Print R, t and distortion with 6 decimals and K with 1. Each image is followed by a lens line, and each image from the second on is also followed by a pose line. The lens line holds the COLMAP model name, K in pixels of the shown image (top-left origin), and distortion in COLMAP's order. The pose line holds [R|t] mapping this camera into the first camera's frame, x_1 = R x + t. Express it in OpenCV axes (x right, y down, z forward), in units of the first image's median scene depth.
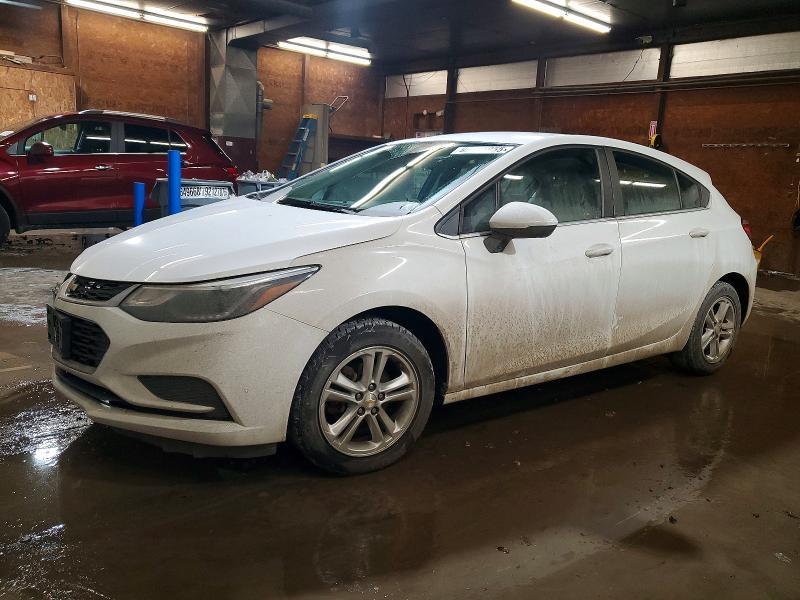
lens RADIAL K [[608.9, 0, 400.0], [0, 608.9, 300.0], [0, 0, 1]] dist [0.017248, -0.000379]
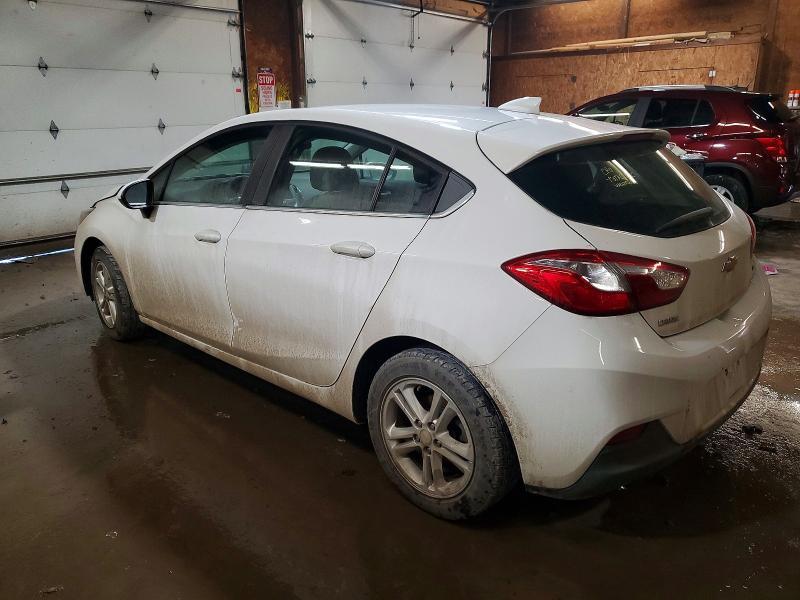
lens RADIAL K [[608.9, 0, 400.0], [0, 608.9, 300.0], [0, 0, 1]] dist [0.017248, -0.000379]
pose [[0.183534, 0.223447, -0.957281, 1.246549], [-0.177574, 0.965339, 0.191283, -0.209878], [0.966842, 0.134881, 0.216851, 1.026366]]
